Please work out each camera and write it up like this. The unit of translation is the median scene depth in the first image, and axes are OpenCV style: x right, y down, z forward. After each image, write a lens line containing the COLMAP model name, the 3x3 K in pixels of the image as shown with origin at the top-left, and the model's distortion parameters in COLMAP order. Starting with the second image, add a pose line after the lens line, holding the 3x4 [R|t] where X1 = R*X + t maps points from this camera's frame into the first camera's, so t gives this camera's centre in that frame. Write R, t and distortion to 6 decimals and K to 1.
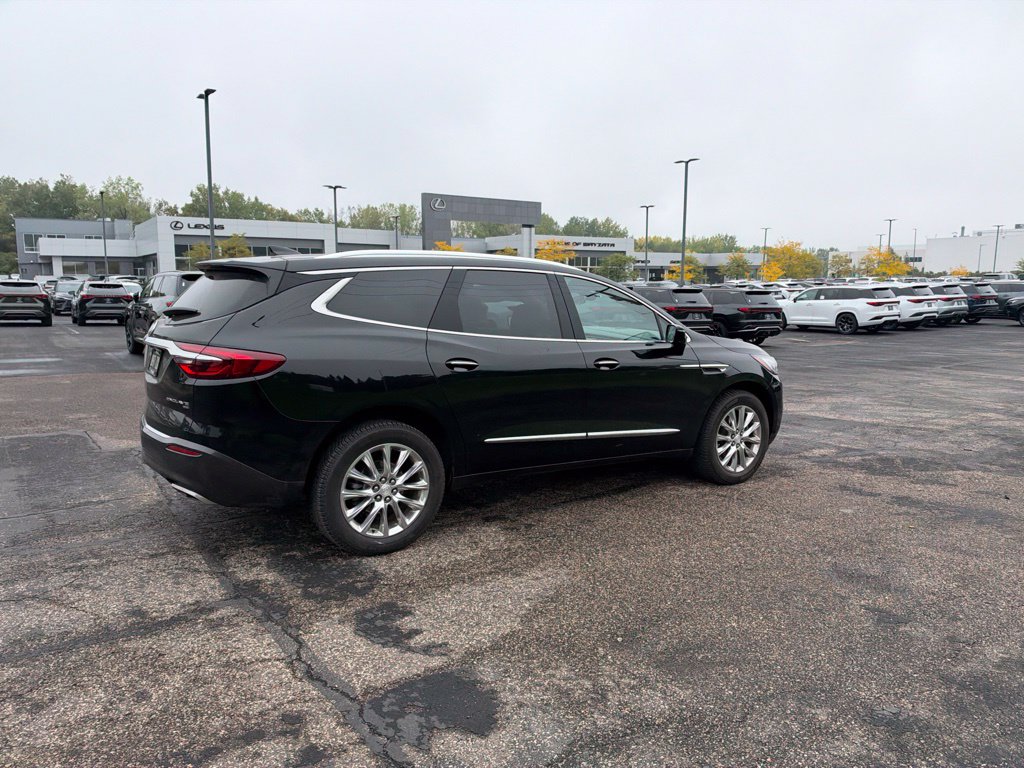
lens RADIAL K [[733.1, 0, 516.6], [0, 733.1, 390.4], [0, 0, 1]] dist [0.042026, -0.081247]
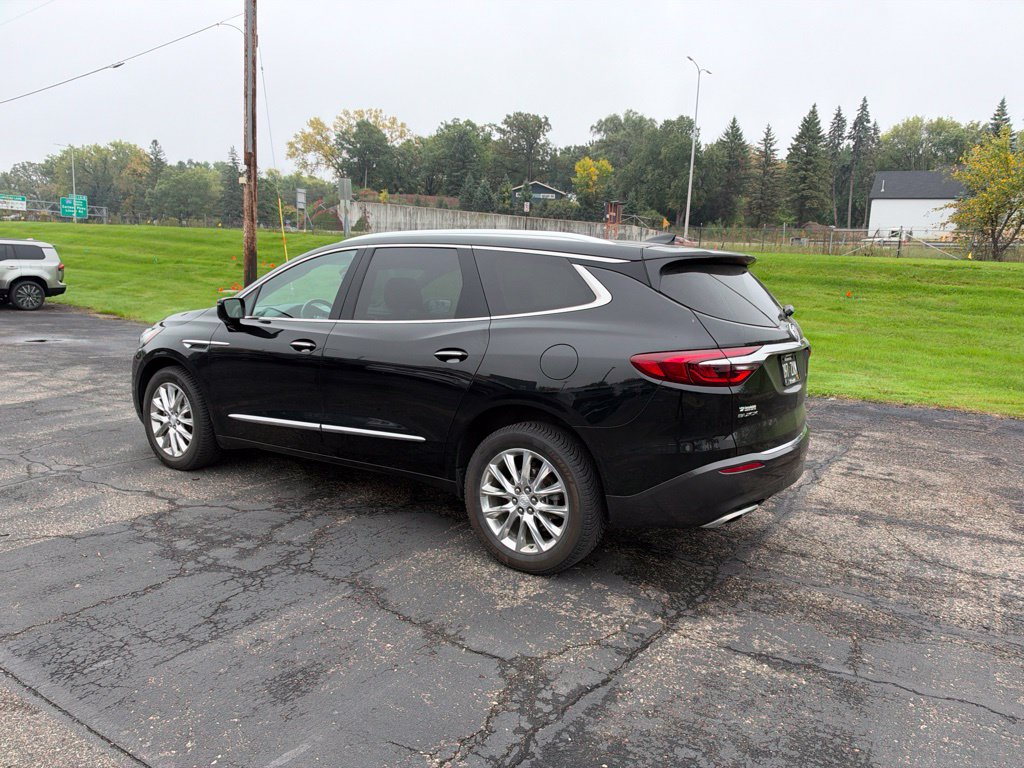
lens RADIAL K [[737.2, 0, 522.8], [0, 737.2, 384.1], [0, 0, 1]] dist [0.042757, -0.080067]
pose [[-0.377076, -0.163173, 0.911695, -1.212950], [0.082378, 0.974548, 0.208494, -0.241249], [-0.922512, 0.153721, -0.354037, 1.648255]]
